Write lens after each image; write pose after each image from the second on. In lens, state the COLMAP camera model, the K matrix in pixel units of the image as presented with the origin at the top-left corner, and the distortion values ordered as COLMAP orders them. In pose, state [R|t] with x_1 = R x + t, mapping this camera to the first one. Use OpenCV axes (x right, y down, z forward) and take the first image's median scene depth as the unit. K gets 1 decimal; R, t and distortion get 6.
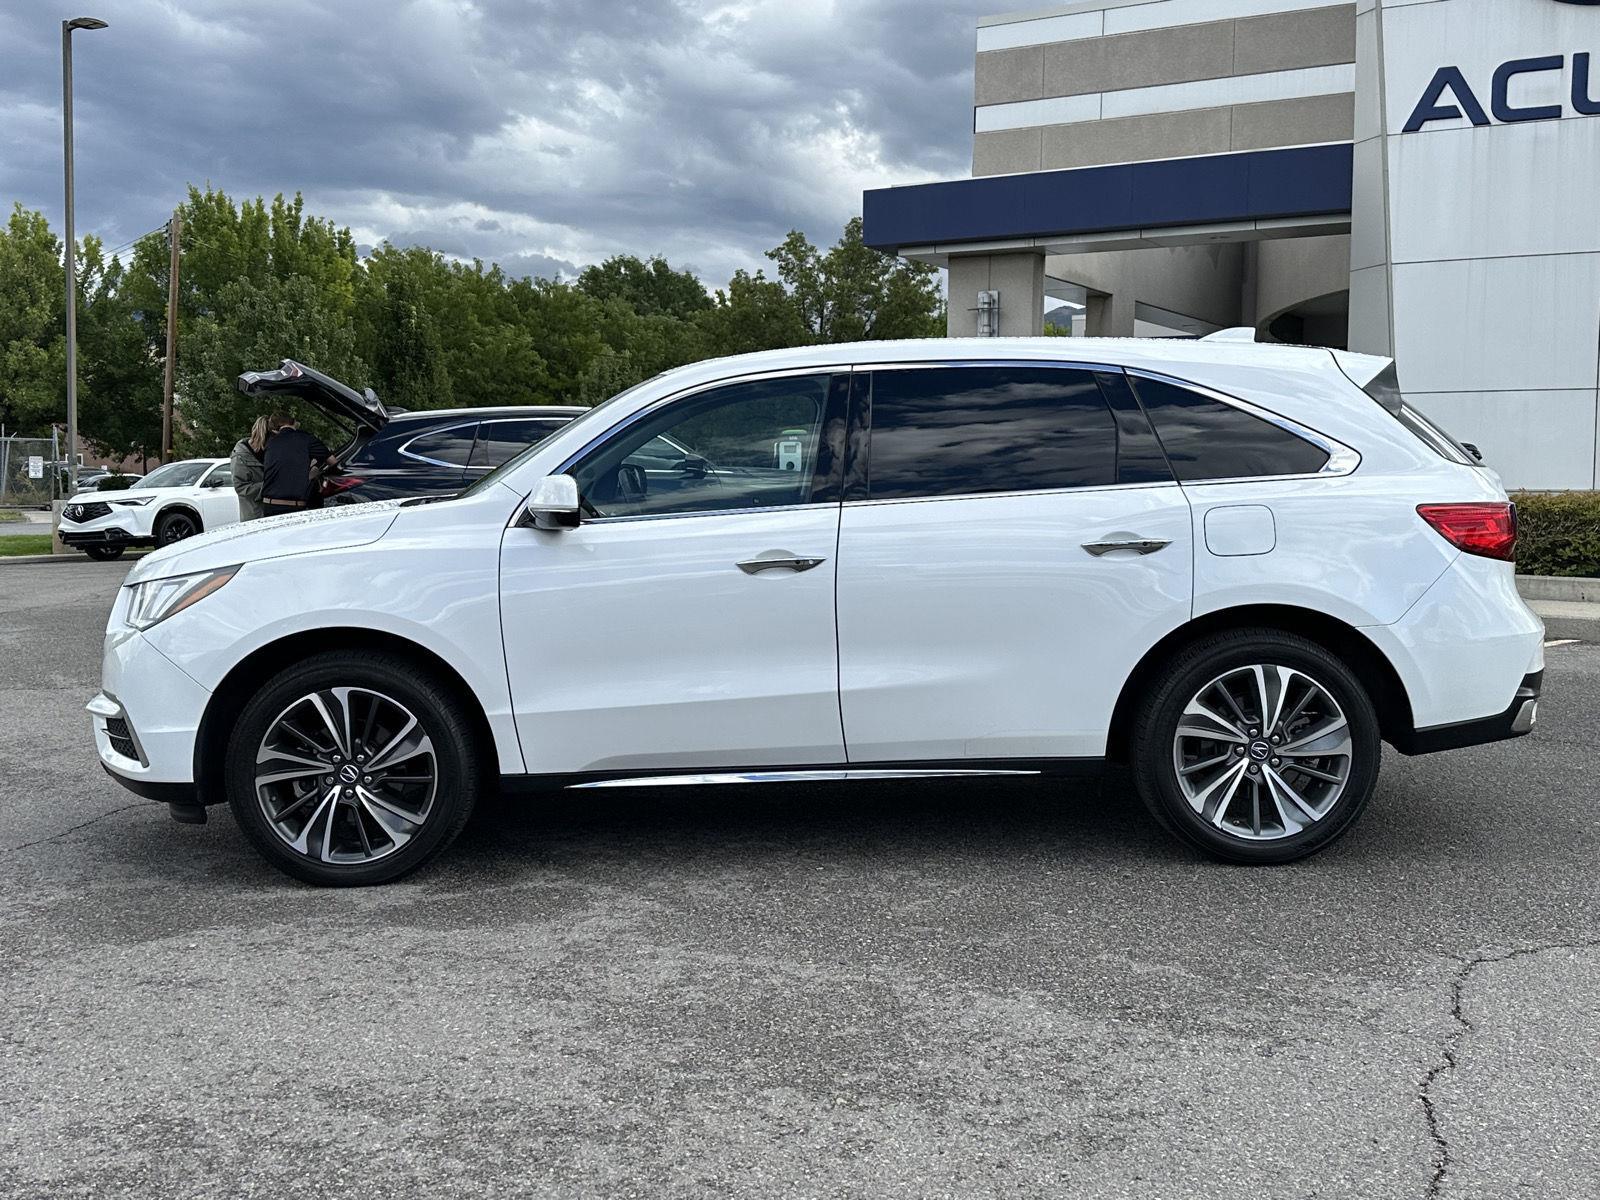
lens RADIAL K [[1743.5, 0, 807.4], [0, 1743.5, 600.2], [0, 0, 1]] dist [0.200577, -0.436362]
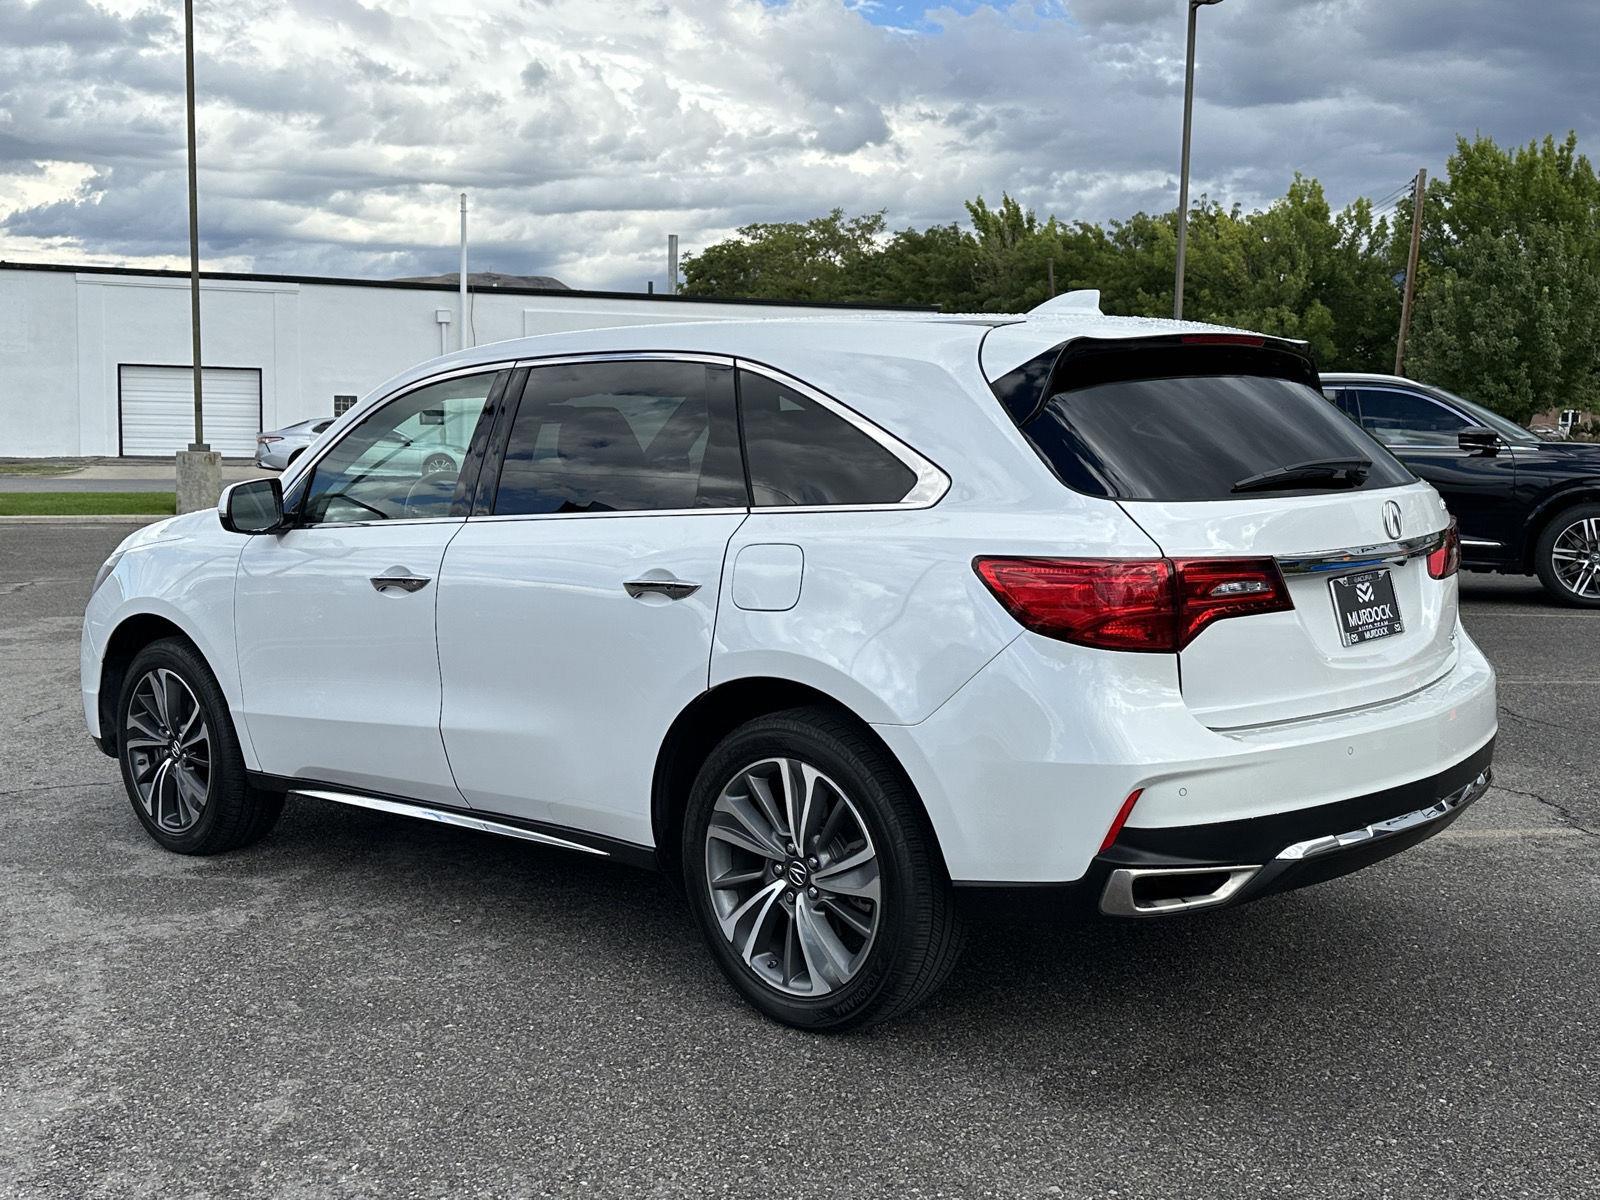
lens RADIAL K [[1743.5, 0, 807.4], [0, 1743.5, 600.2], [0, 0, 1]] dist [0.200577, -0.436362]
pose [[0.733635, 0.072657, -0.675649, 0.752756], [-0.055630, 0.997352, 0.046847, -0.065085], [0.677263, 0.003218, 0.735734, 0.458081]]
